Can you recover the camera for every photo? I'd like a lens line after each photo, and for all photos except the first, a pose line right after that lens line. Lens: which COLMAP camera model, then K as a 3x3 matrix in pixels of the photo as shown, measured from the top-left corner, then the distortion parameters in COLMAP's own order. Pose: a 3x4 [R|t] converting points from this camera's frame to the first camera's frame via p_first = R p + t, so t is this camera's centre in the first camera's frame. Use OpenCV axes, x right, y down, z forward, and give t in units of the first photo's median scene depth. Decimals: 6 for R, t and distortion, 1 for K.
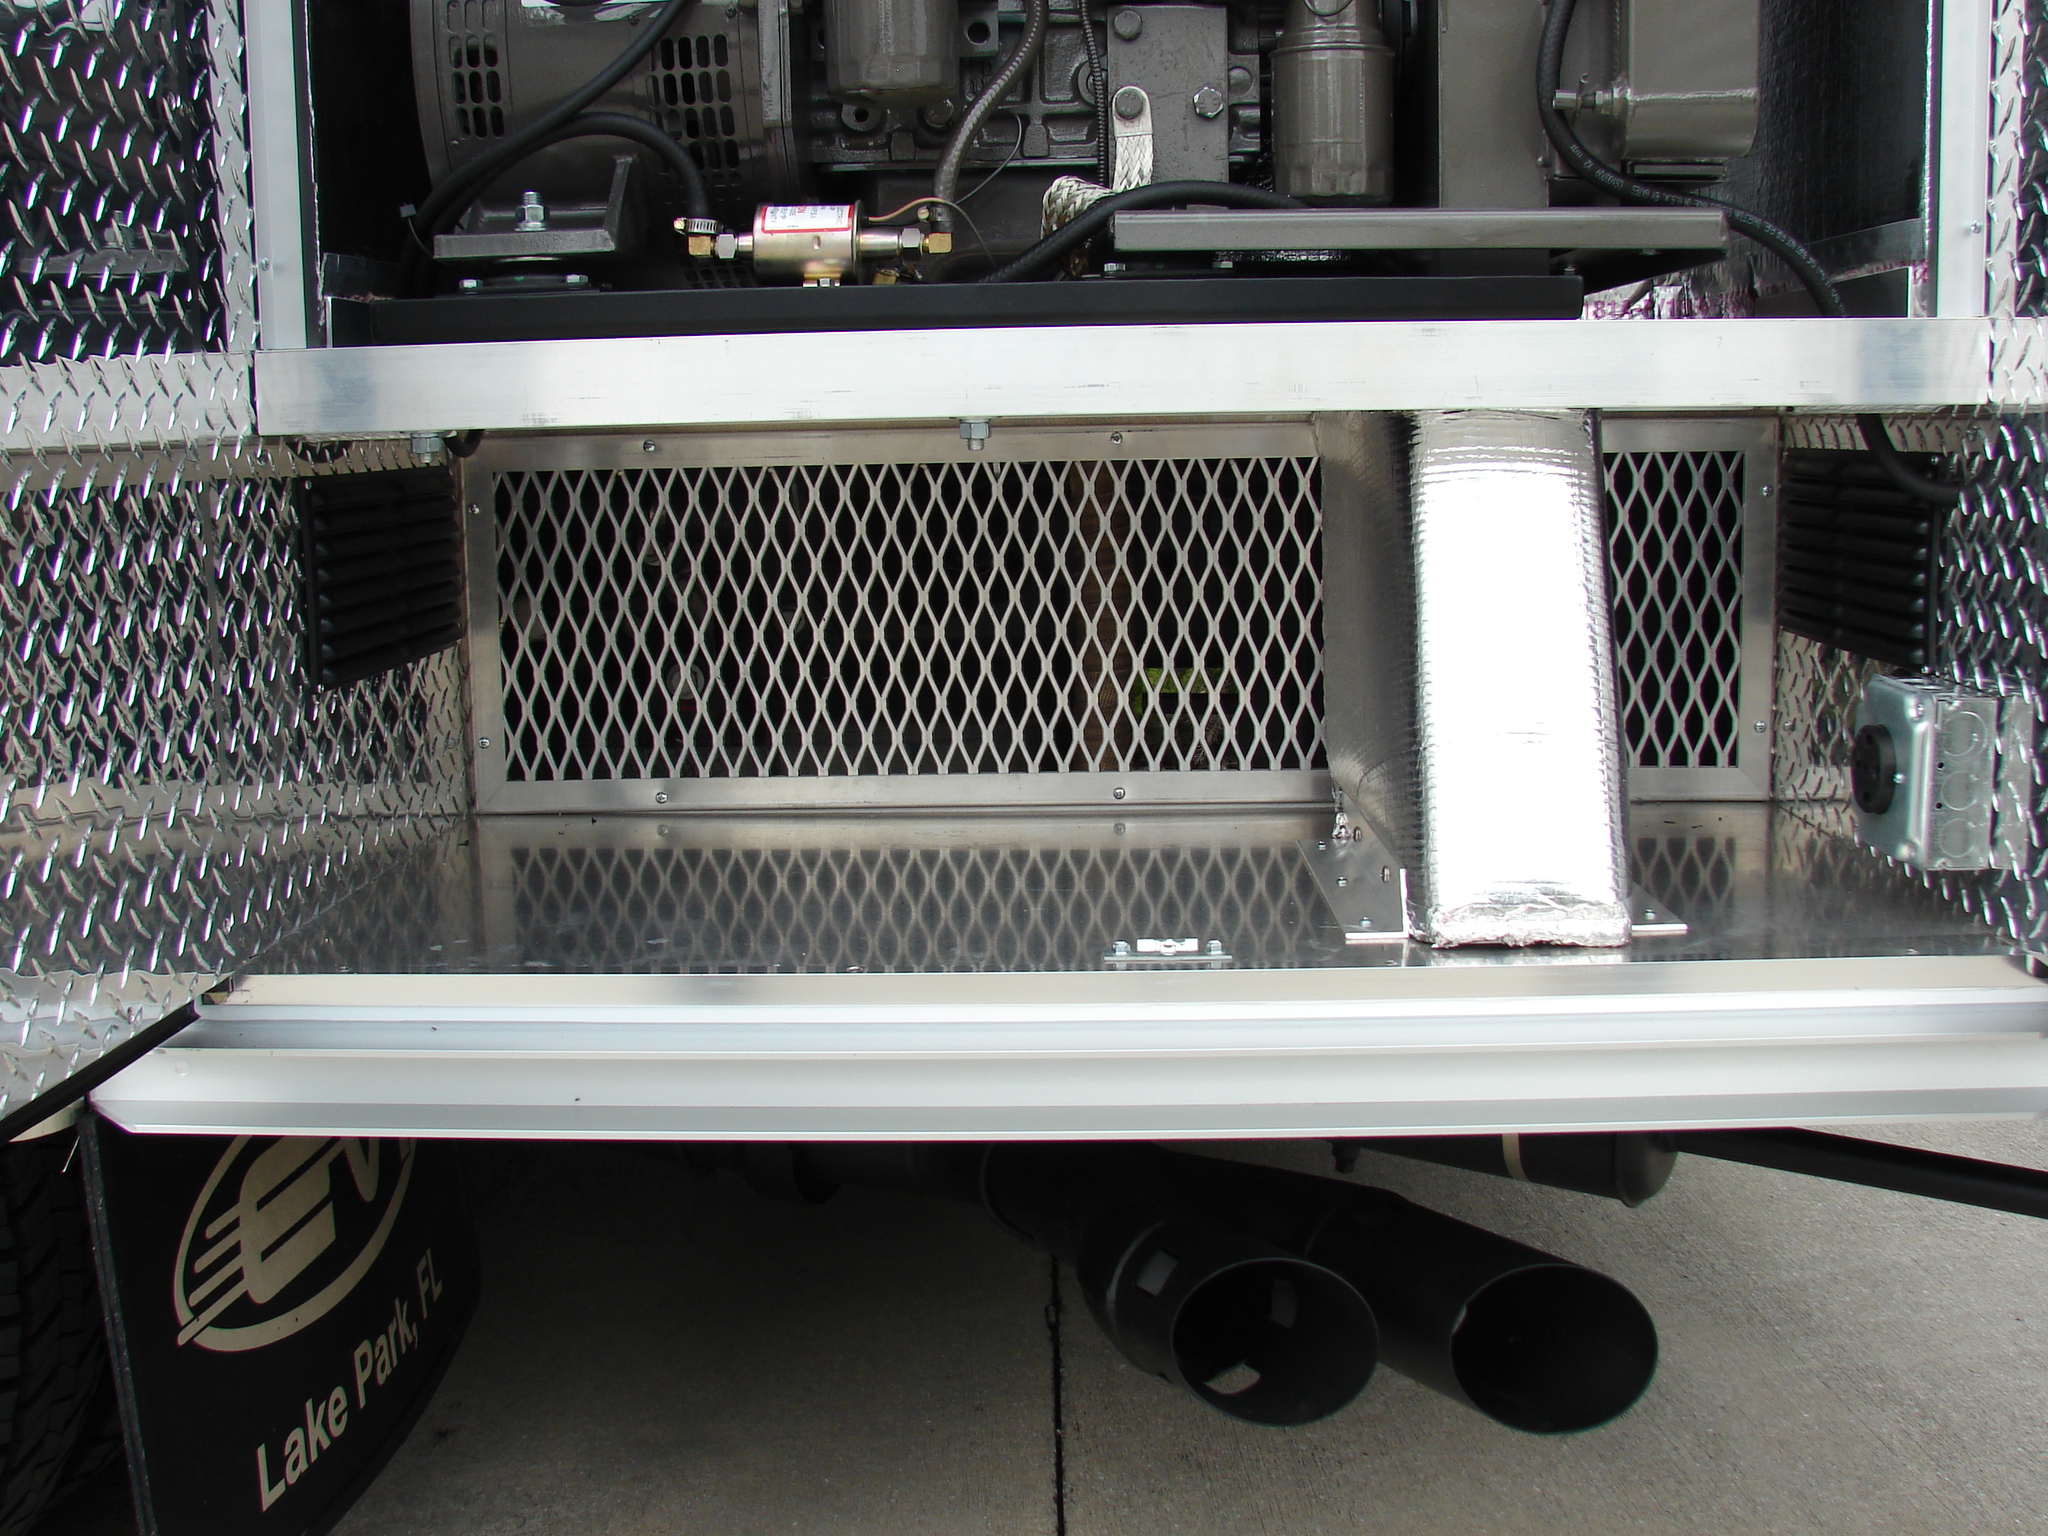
lens RADIAL K [[2226.8, 0, 1025.4], [0, 2226.8, 739.4], [0, 0, 1]] dist [-0.215012, 0.264458]
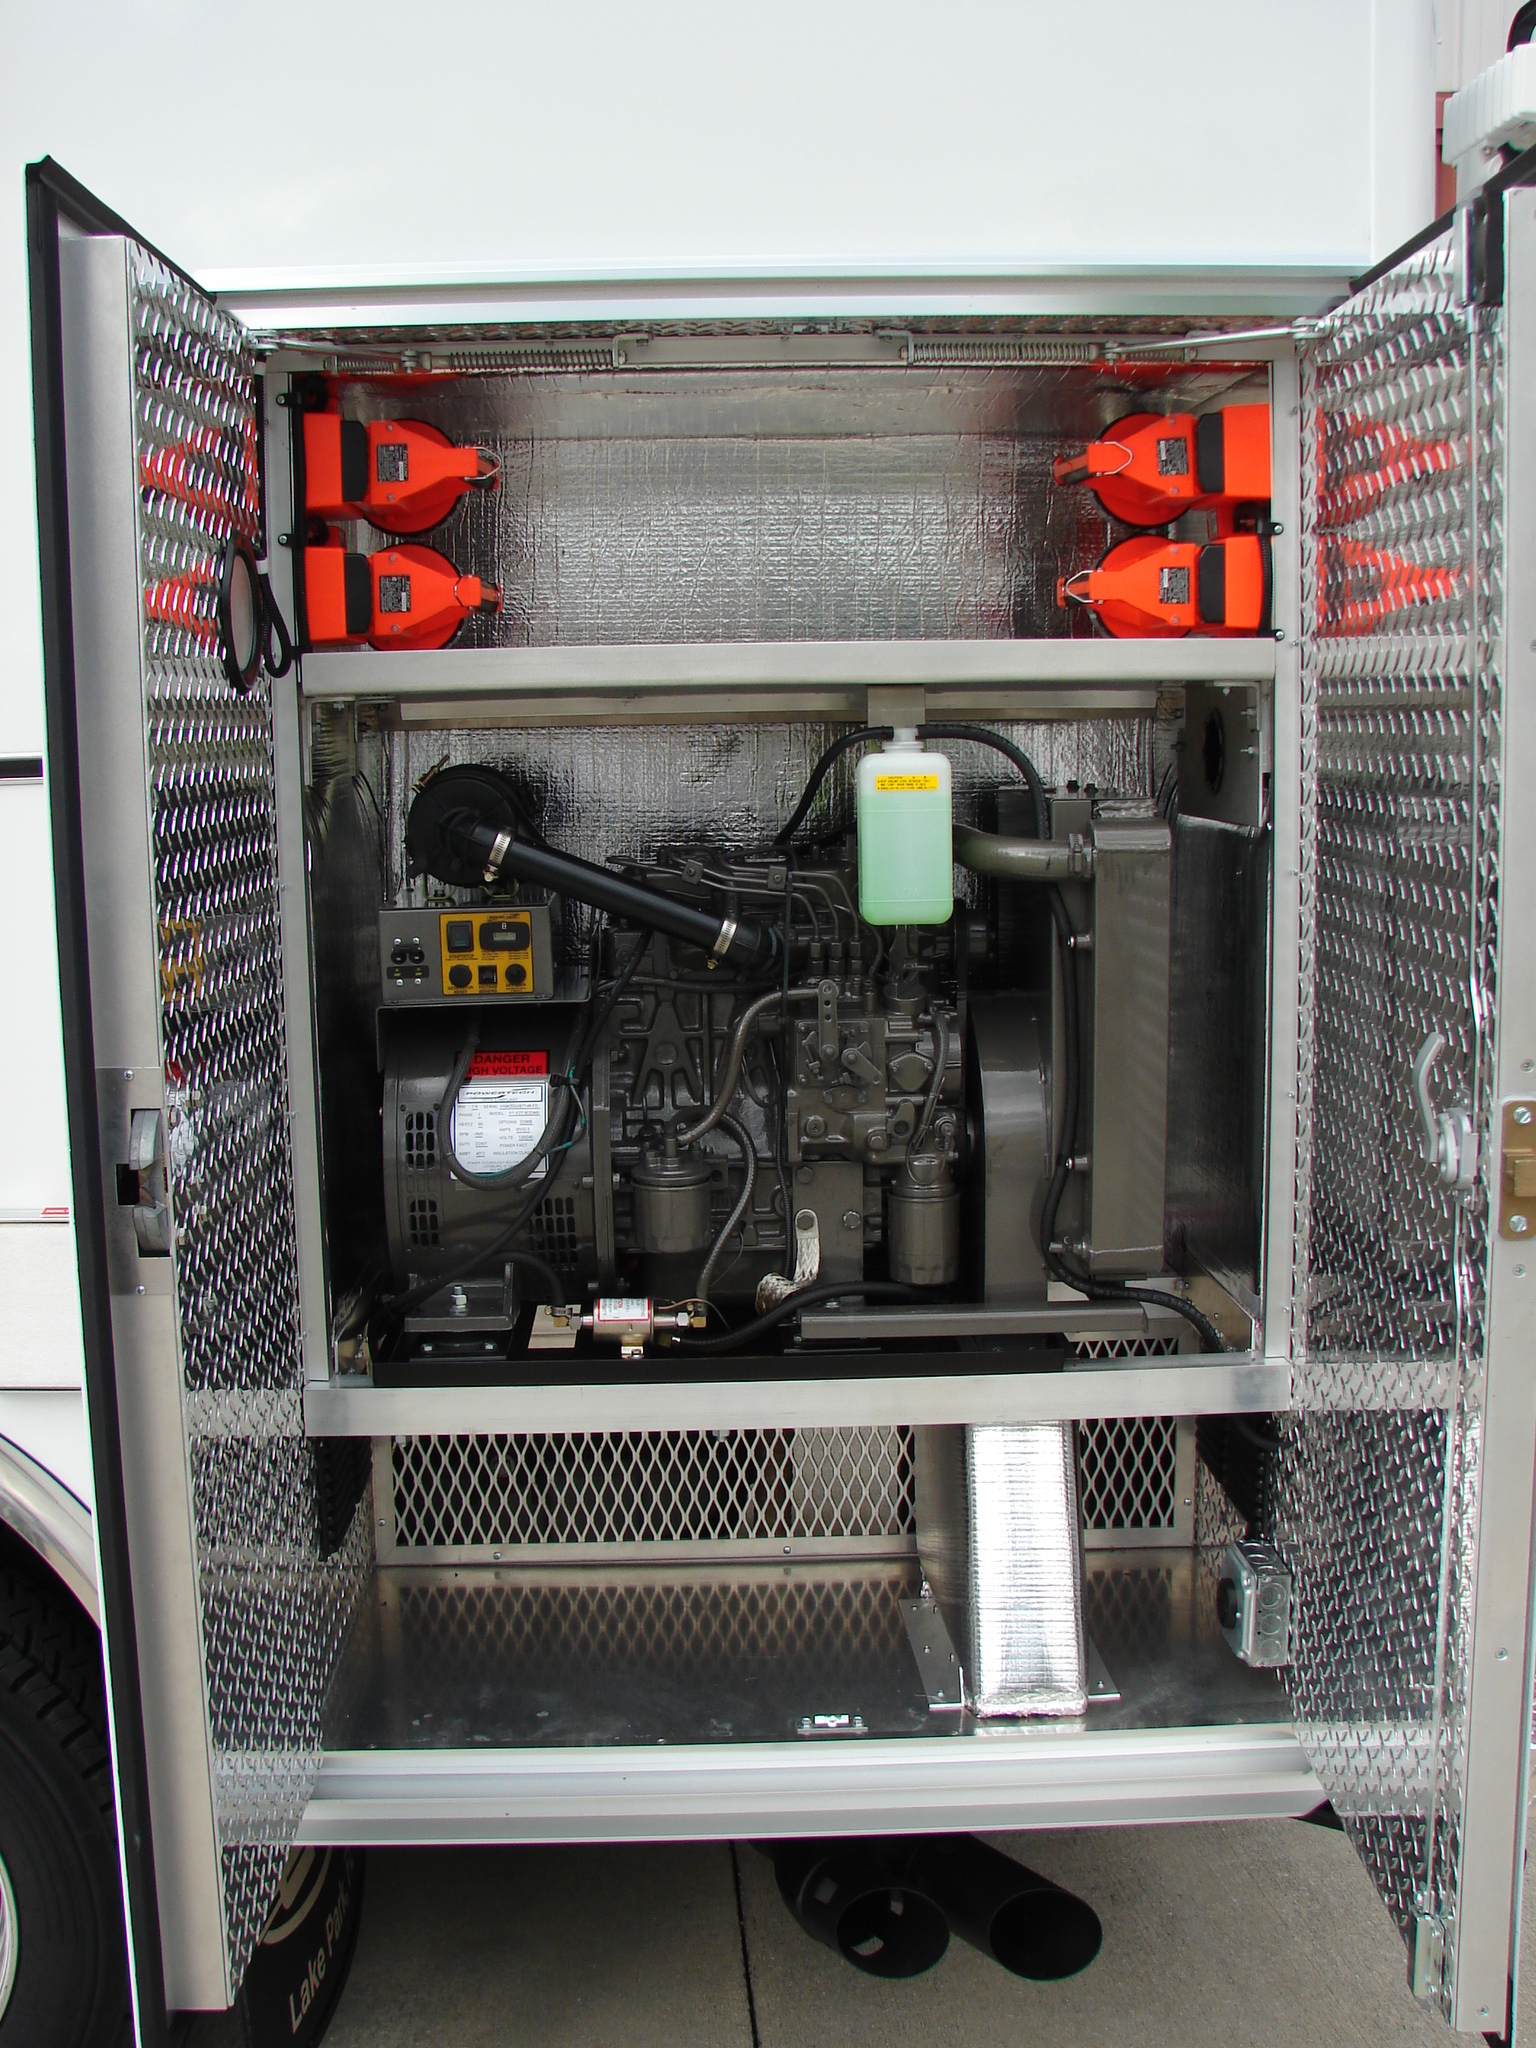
lens RADIAL K [[2226.8, 0, 739.7], [0, 2226.8, 1023.9], [0, 0, 1]] dist [-0.215012, 0.264458]
pose [[0.998028, -0.006274, 0.062462, -0.109089], [0.006736, 0.999951, -0.007190, -0.424587], [-0.062413, 0.007596, 0.998021, -0.715487]]
